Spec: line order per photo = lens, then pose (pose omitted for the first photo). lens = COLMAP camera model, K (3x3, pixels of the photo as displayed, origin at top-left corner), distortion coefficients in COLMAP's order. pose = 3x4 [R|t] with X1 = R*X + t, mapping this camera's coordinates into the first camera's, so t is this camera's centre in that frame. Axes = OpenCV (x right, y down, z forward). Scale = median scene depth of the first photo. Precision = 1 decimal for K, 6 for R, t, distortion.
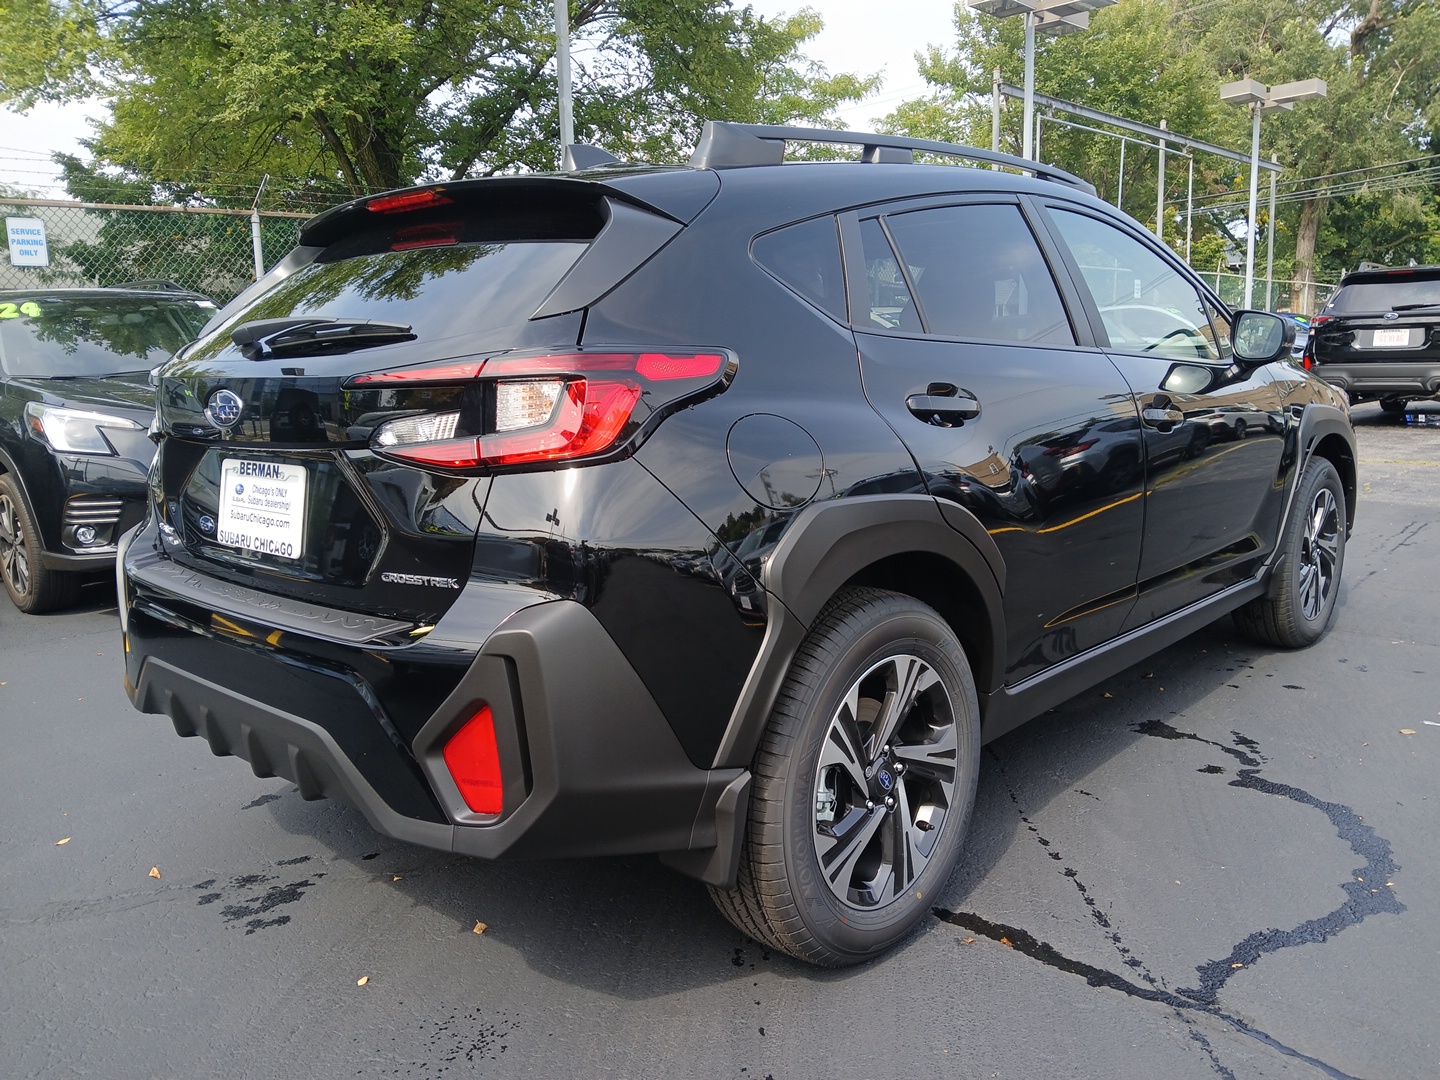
lens RADIAL K [[1213.8, 0, 732.8], [0, 1213.8, 528.5], [0, 0, 1]] dist [0.027302, -0.047473]
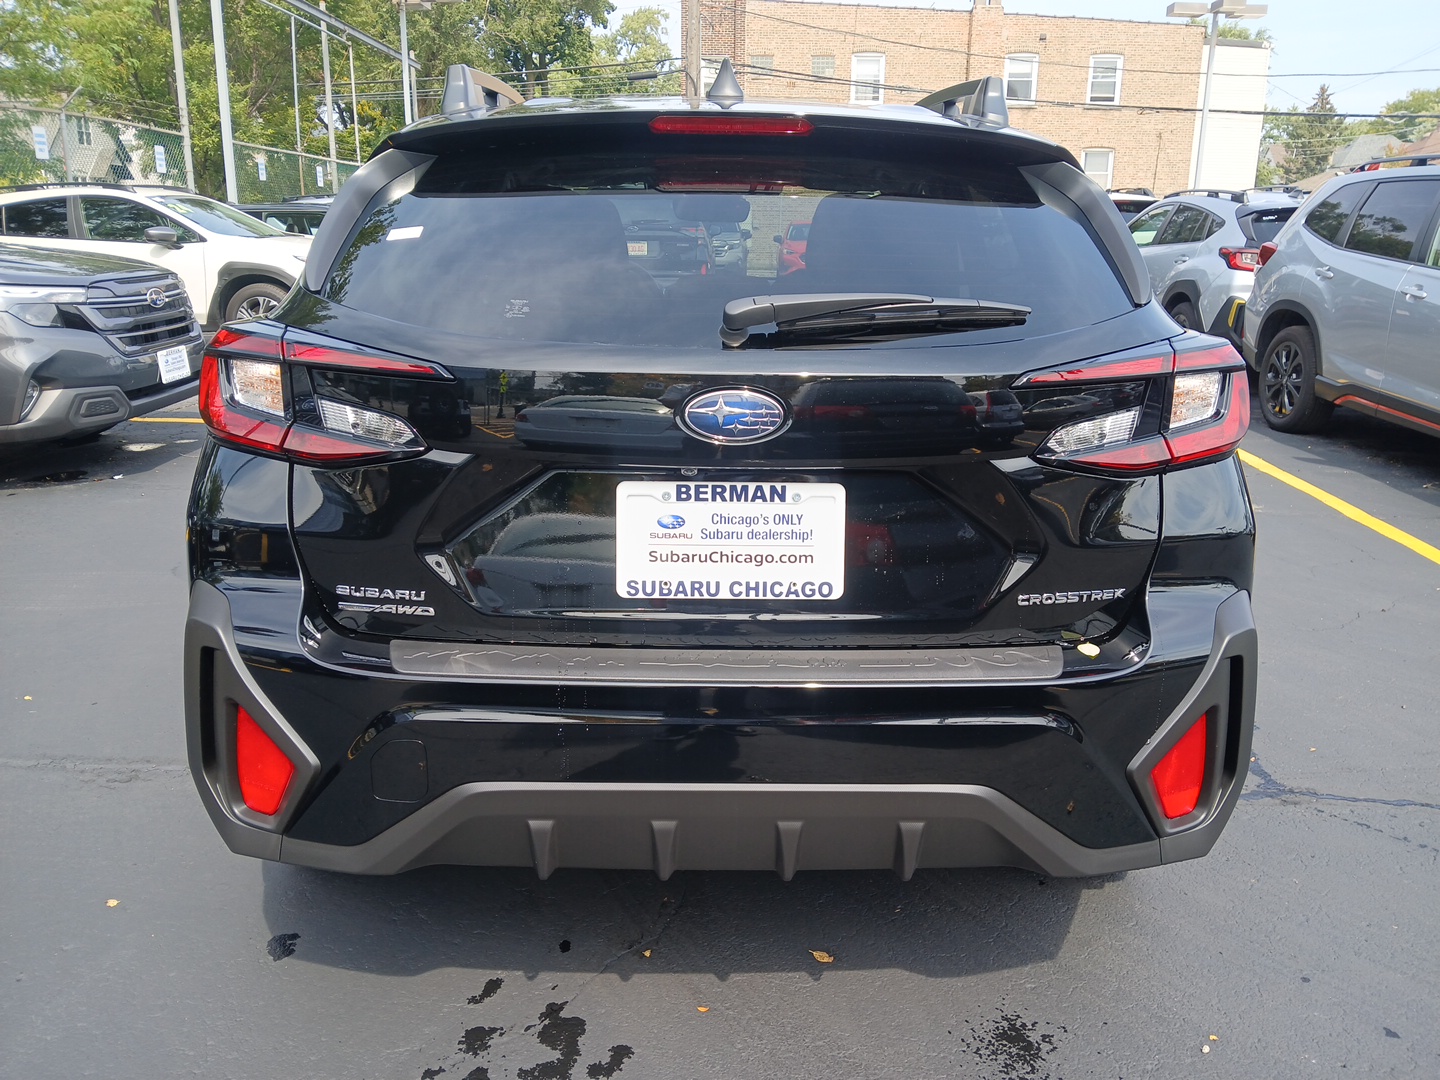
lens RADIAL K [[1213.8, 0, 727.0], [0, 1213.8, 554.2], [0, 0, 1]] dist [0.027302, -0.047473]
pose [[0.720124, -0.150601, 0.677304, -0.872306], [0.073474, 0.987223, 0.141394, -0.113065], [-0.689944, -0.052057, 0.721988, 0.432308]]
